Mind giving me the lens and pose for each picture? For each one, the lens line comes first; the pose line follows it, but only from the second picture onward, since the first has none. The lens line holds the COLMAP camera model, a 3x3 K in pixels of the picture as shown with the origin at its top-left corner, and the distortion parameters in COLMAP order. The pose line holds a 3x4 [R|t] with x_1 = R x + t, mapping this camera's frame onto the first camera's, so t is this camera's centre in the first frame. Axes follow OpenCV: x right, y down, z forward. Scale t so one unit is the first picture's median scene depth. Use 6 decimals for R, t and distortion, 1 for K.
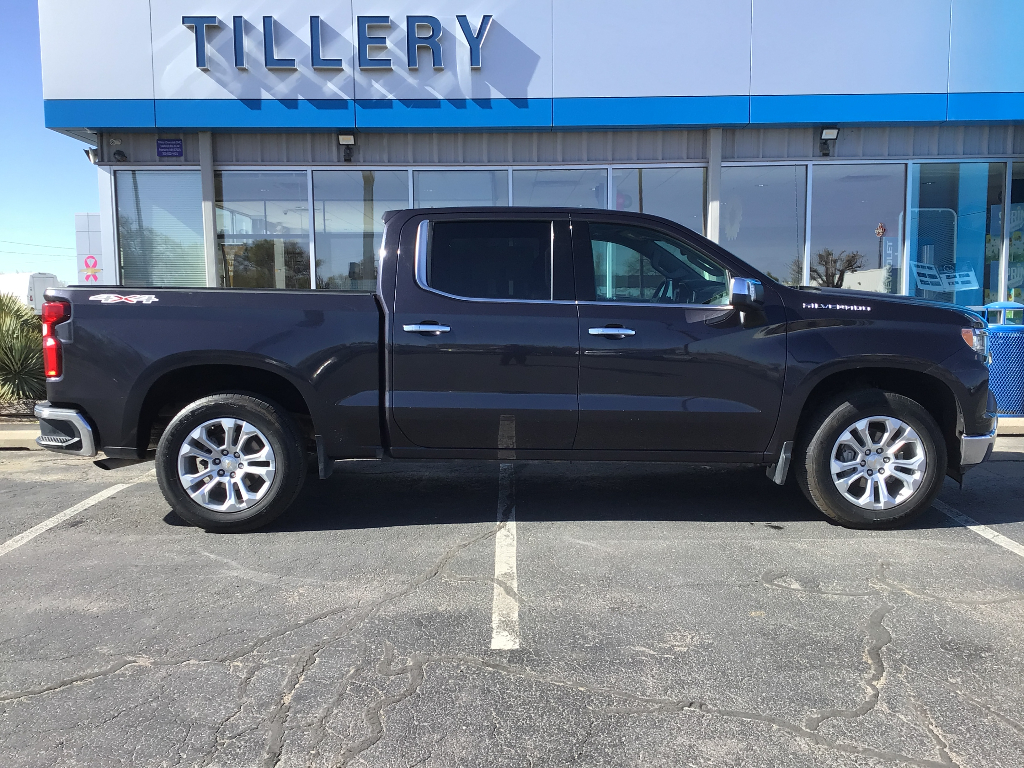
lens RADIAL K [[920.1, 0, 512.4], [0, 920.1, 383.2], [0, 0, 1]] dist [0.086393, -0.124684]
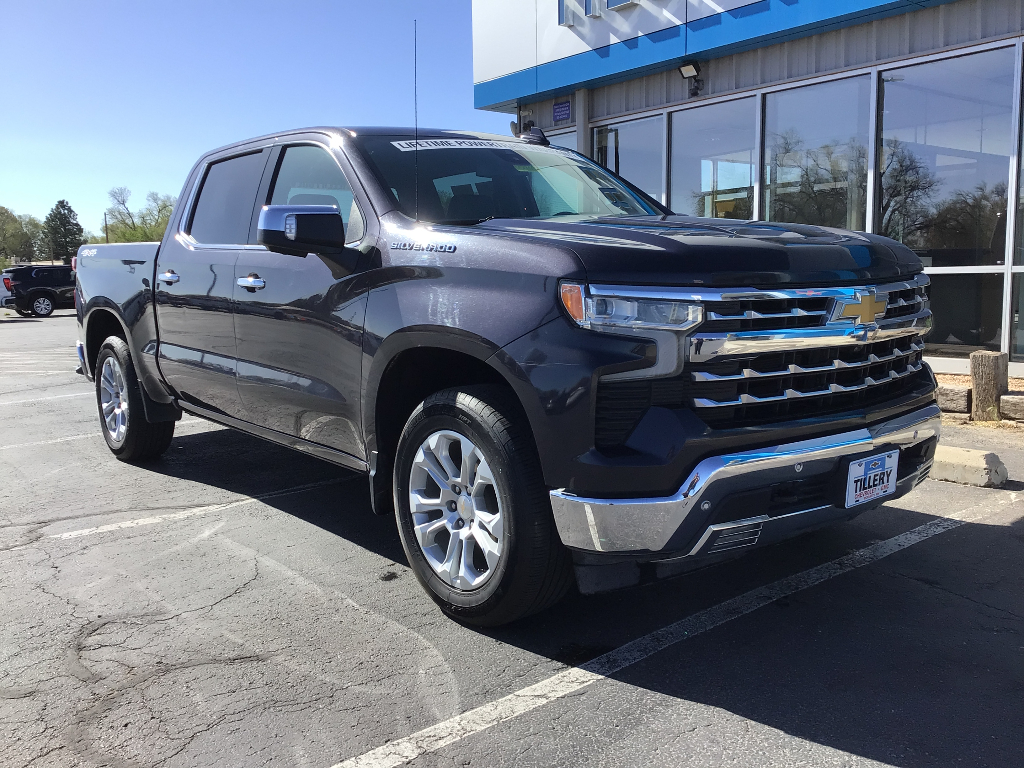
lens RADIAL K [[920.1, 0, 511.6], [0, 920.1, 380.7], [0, 0, 1]] dist [0.086393, -0.124684]
pose [[0.607011, 0.090858, -0.789483, 0.452044], [-0.063081, 0.995817, 0.066103, -0.019406], [0.792186, 0.009676, 0.610203, 0.344143]]
